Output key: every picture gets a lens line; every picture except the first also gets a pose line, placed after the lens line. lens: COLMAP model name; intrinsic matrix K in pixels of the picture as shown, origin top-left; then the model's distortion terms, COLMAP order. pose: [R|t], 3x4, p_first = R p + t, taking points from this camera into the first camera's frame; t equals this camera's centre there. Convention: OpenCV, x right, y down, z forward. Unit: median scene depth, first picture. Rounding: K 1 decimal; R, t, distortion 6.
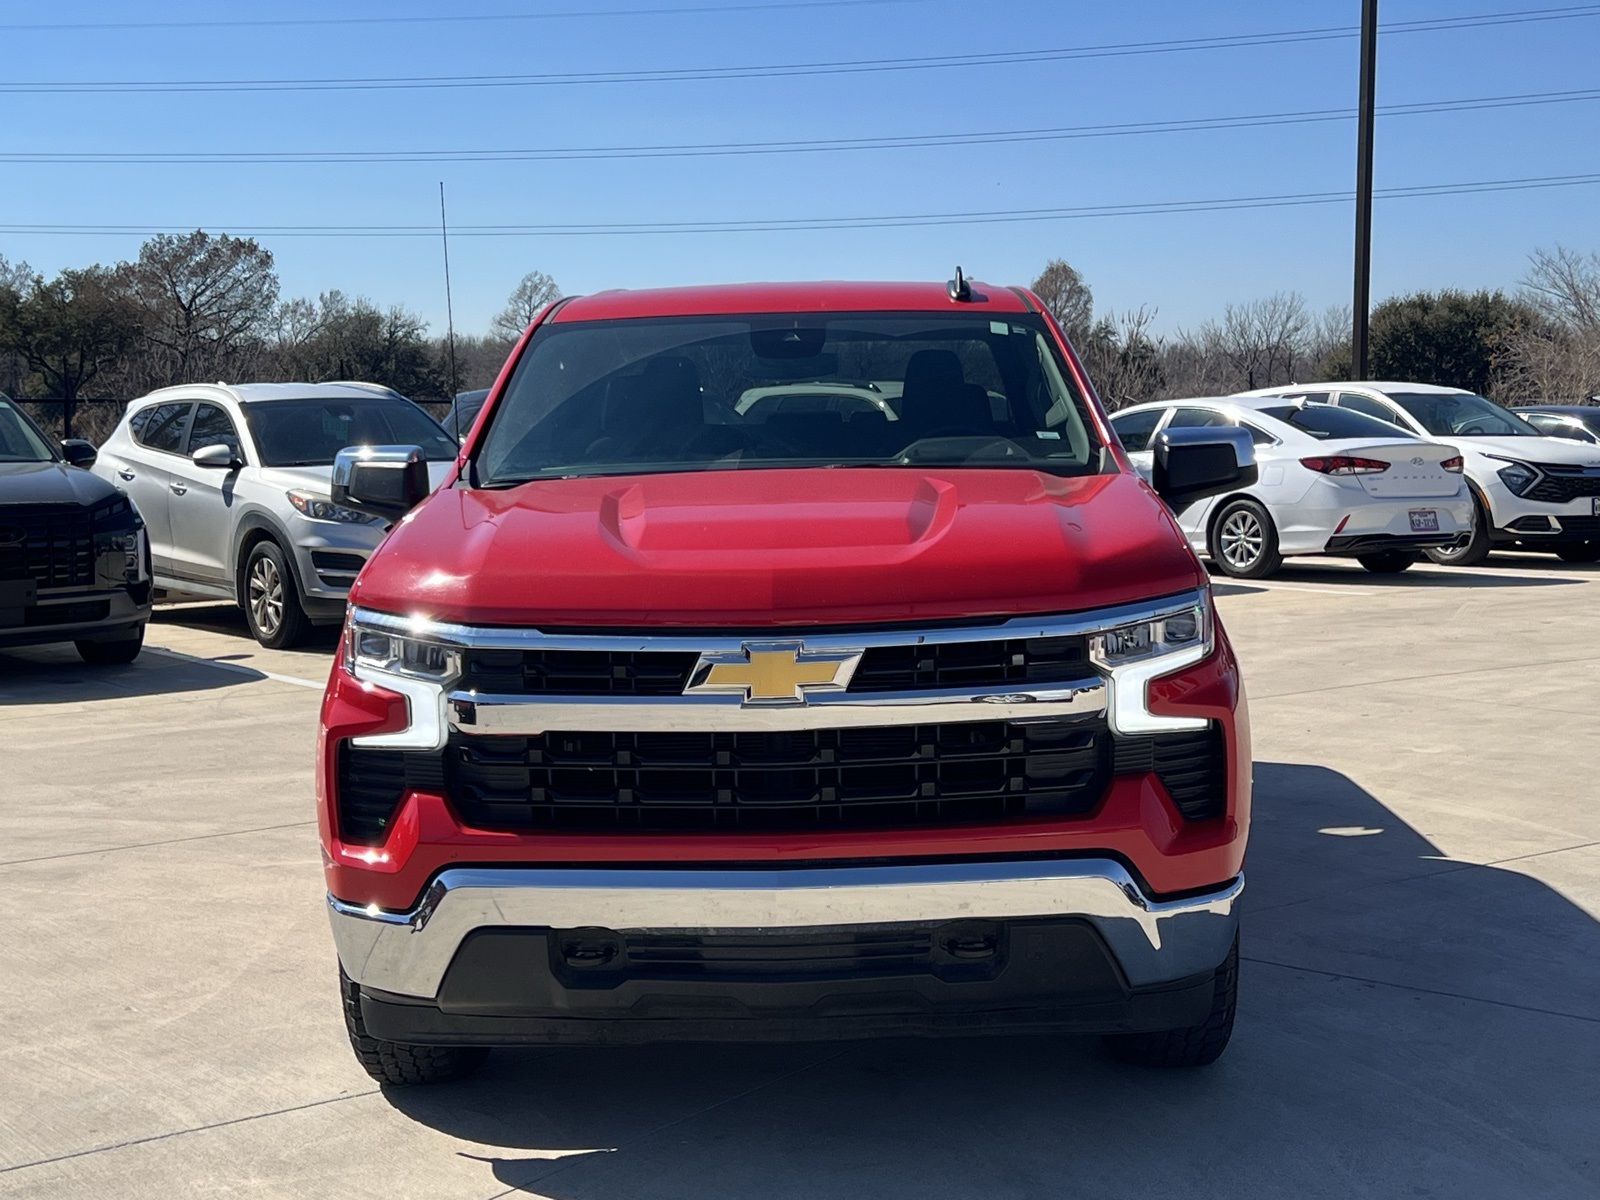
lens RADIAL K [[2415.6, 0, 798.4], [0, 2415.6, 594.6], [0, 0, 1]] dist [0.135799, 0.000000]
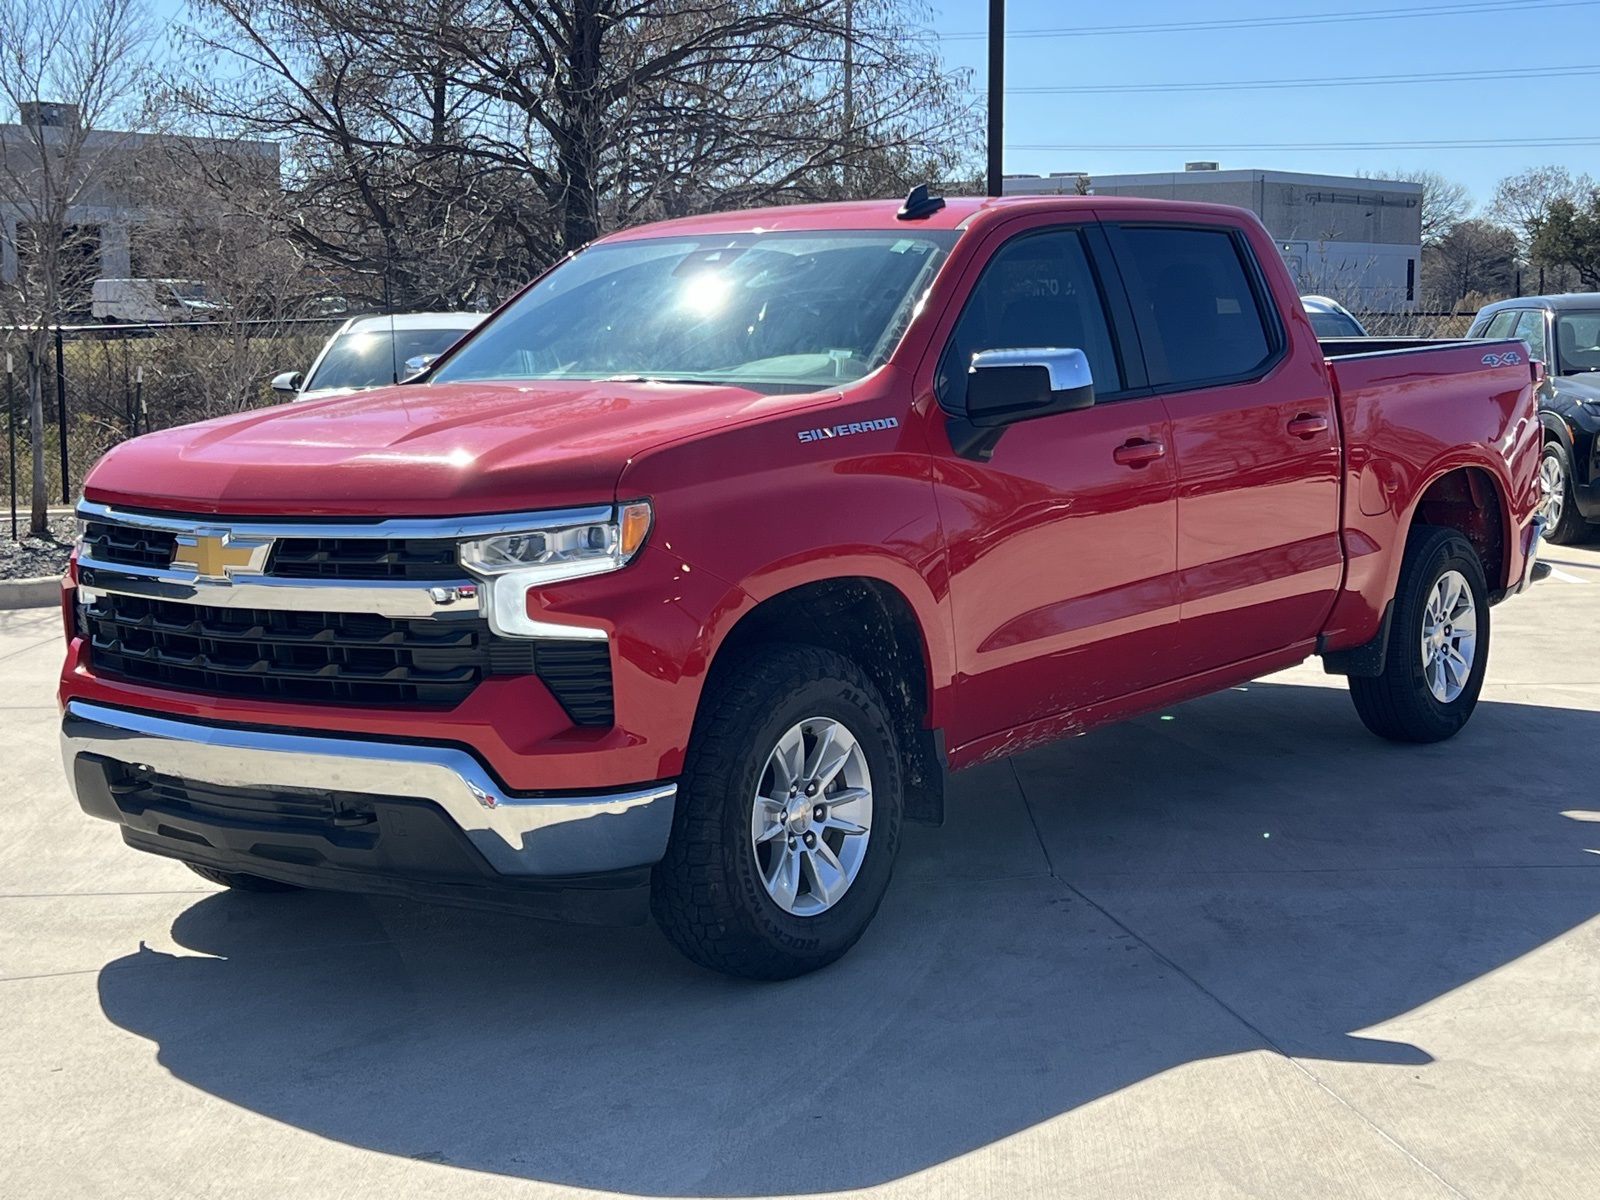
lens RADIAL K [[2415.6, 0, 803.3], [0, 2415.6, 593.0], [0, 0, 1]] dist [0.135799, 0.000000]
pose [[0.809293, 0.071737, -0.583008, 0.683260], [-0.051583, 0.997360, 0.051117, -0.017227], [0.585136, -0.011295, 0.810857, 0.180866]]
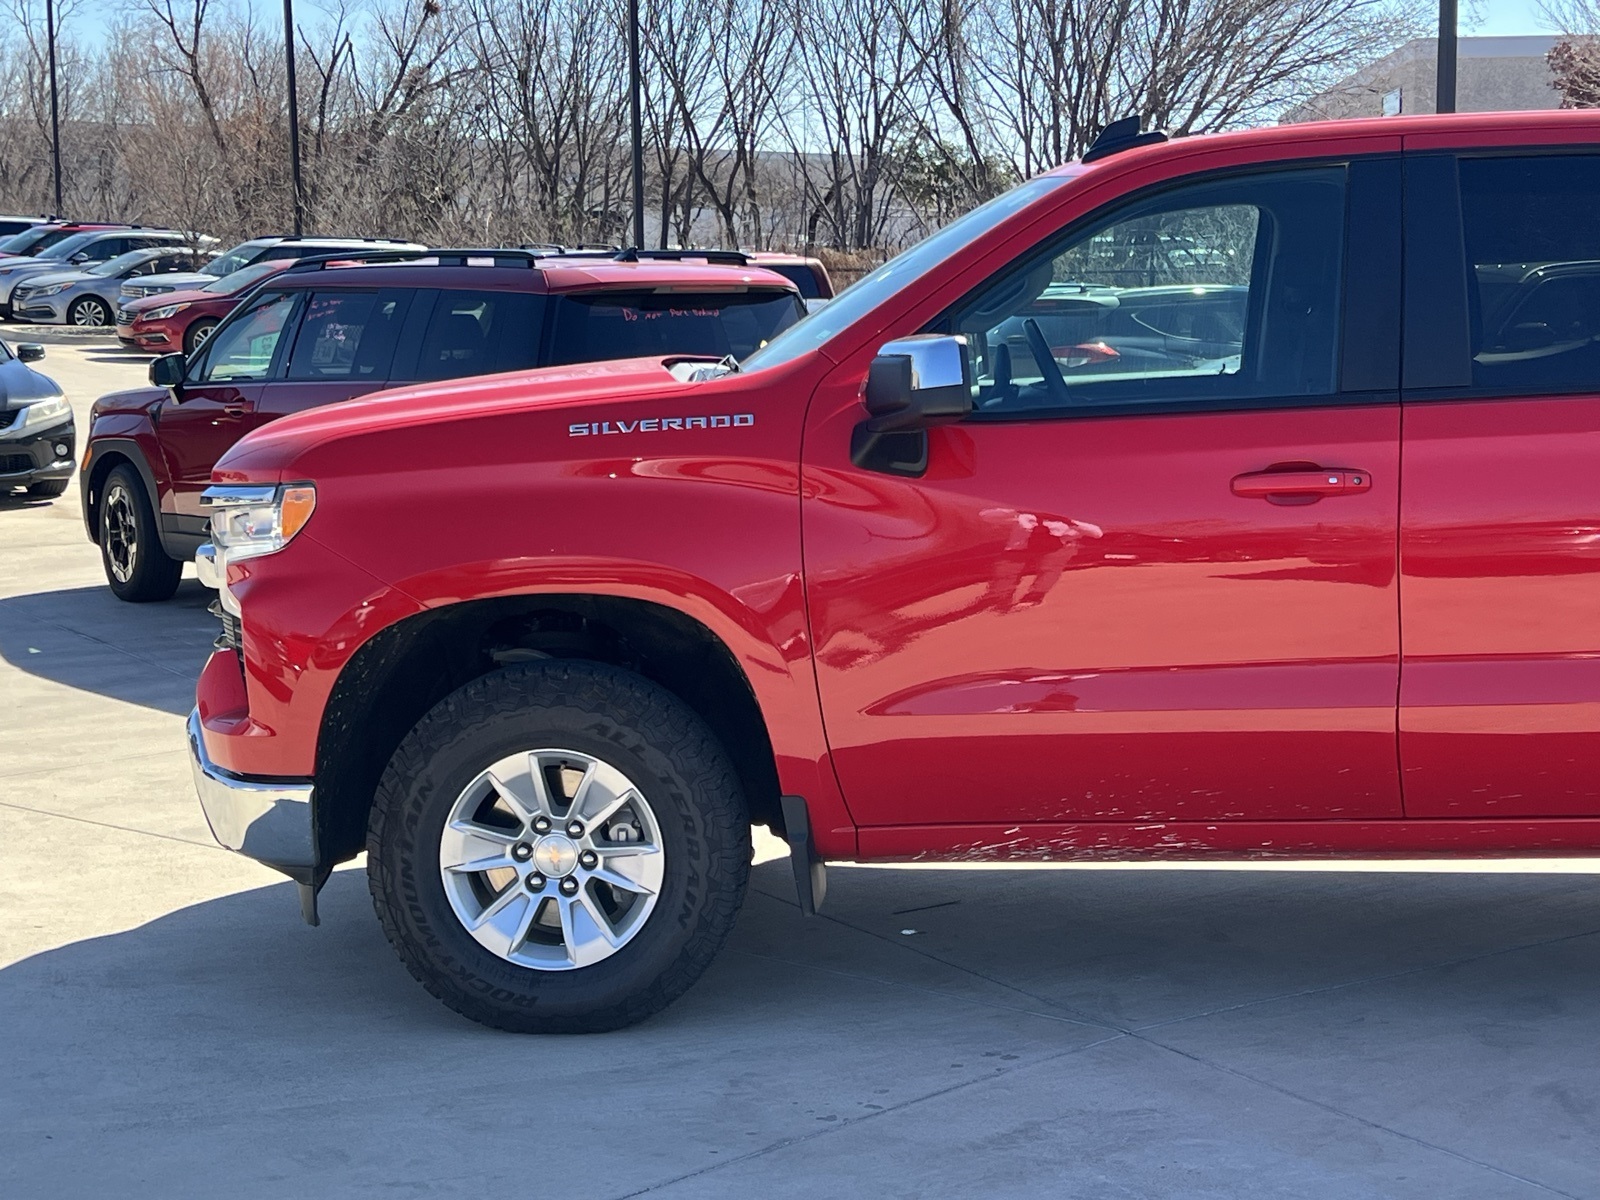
lens RADIAL K [[2415.6, 0, 827.5], [0, 2415.6, 599.8], [0, 0, 1]] dist [0.135799, 0.000000]
pose [[-0.050929, 0.142448, -0.988491, 0.943355], [-0.076178, 0.986338, 0.146063, -0.097727], [0.995793, 0.082740, -0.039382, 1.045988]]
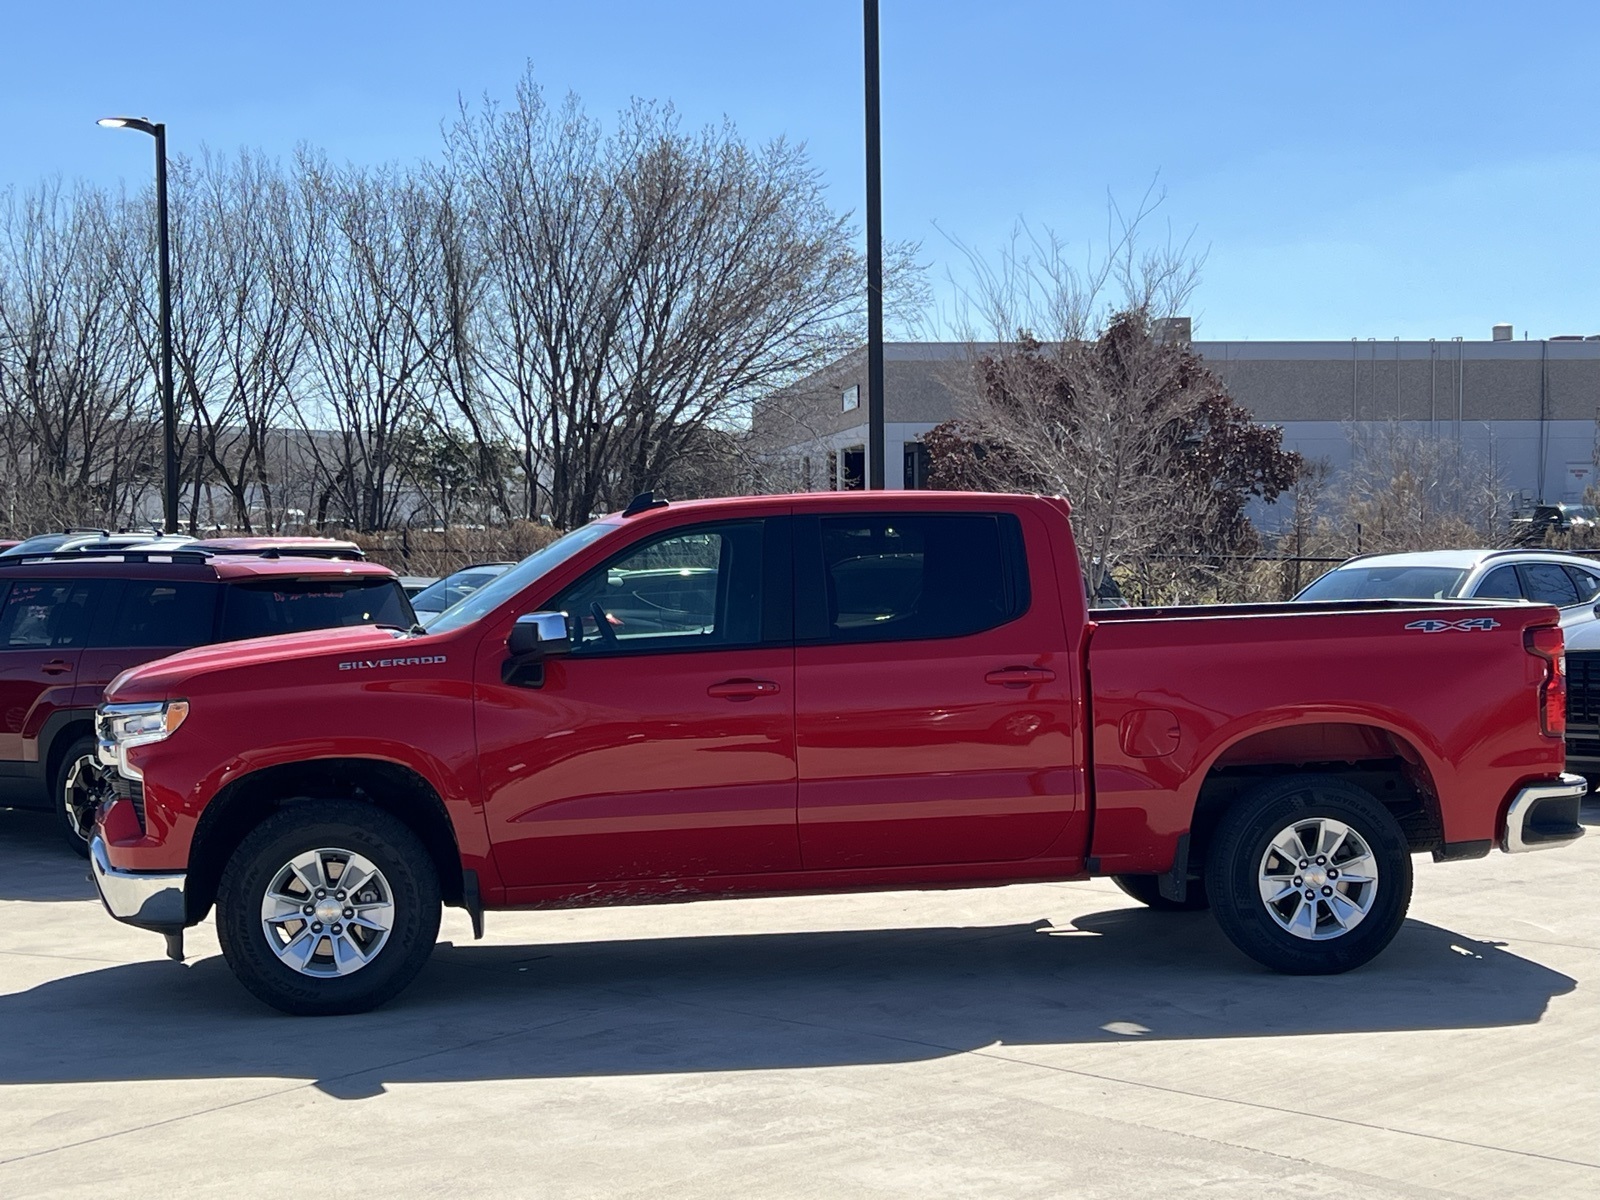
lens RADIAL K [[2415.6, 0, 790.1], [0, 2415.6, 595.2], [0, 0, 1]] dist [0.135799, 0.000000]
pose [[0.142713, 0.029731, -0.989317, 1.600041], [-0.075357, 0.996974, 0.019091, -0.118713], [0.986891, 0.071827, 0.144521, 0.976689]]
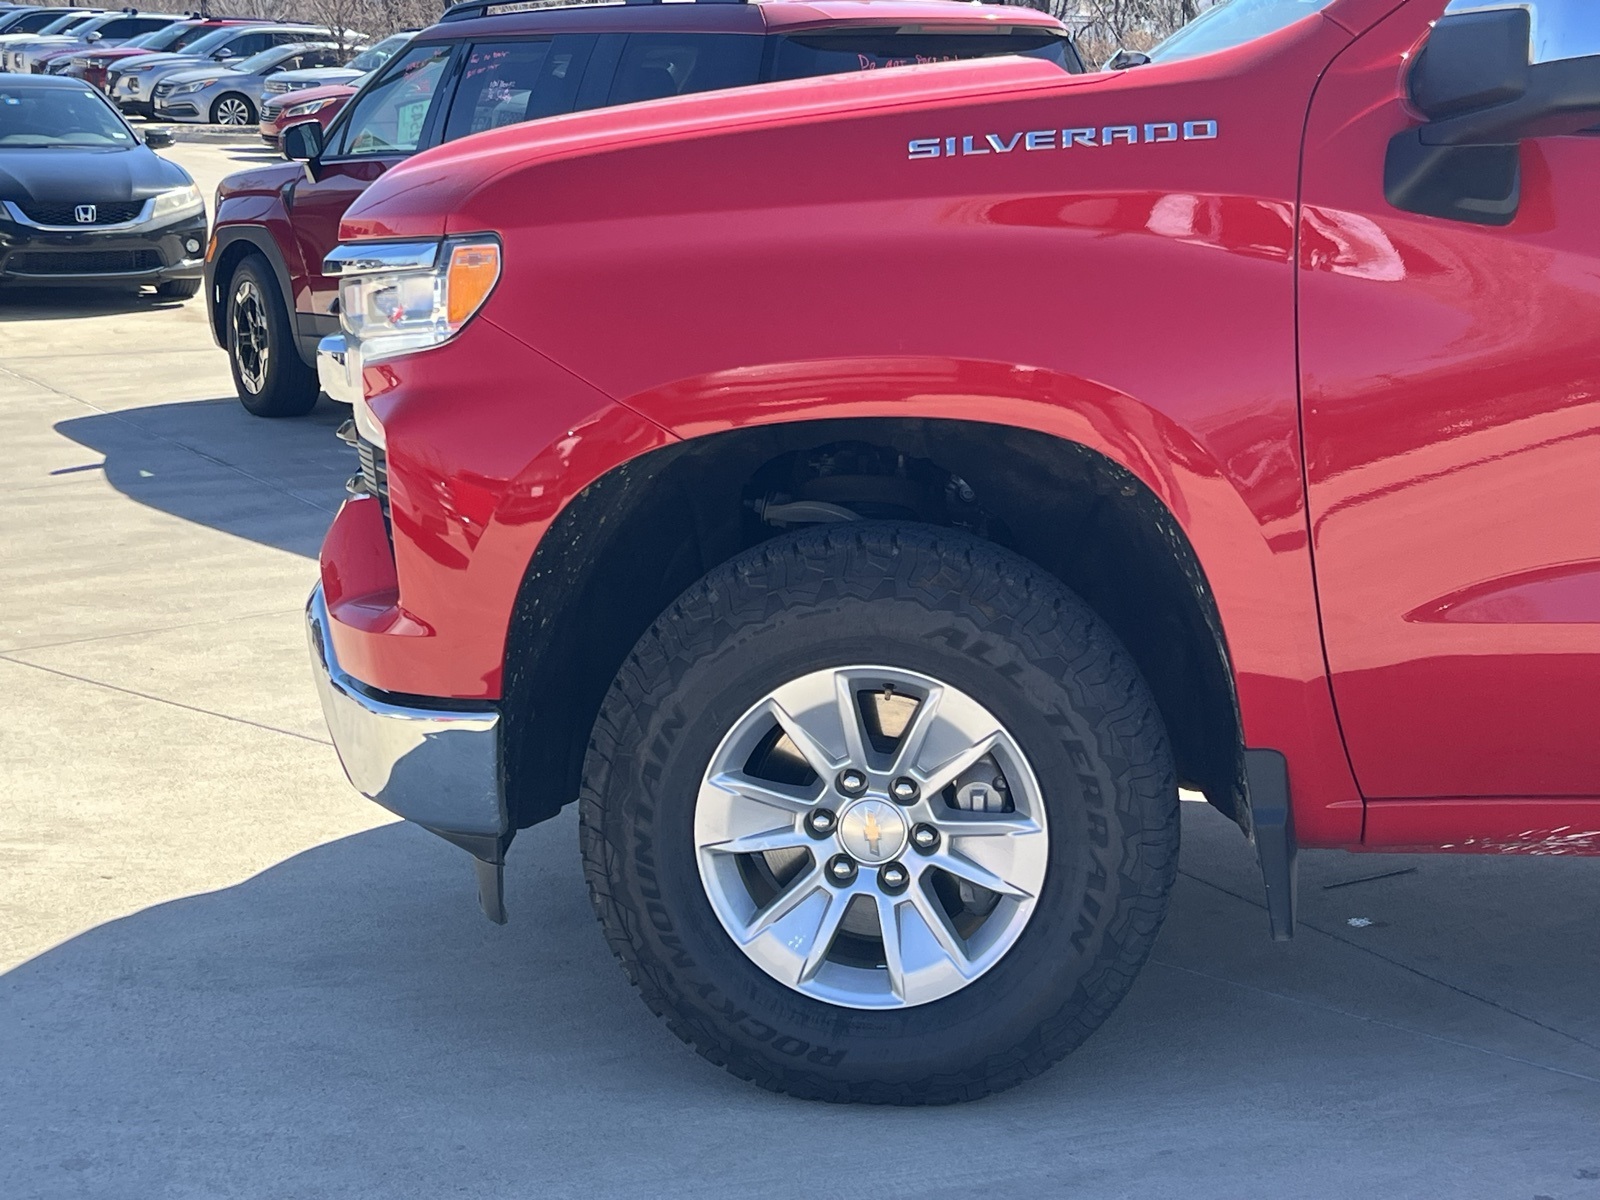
lens RADIAL K [[2415.6, 0, 858.4], [0, 2415.6, 597.7], [0, 0, 1]] dist [0.135799, 0.000000]
pose [[-0.098646, 0.213059, -0.972047, 0.645325], [-0.079813, 0.971970, 0.221142, -0.049064], [0.991917, 0.099397, -0.078877, 0.962130]]
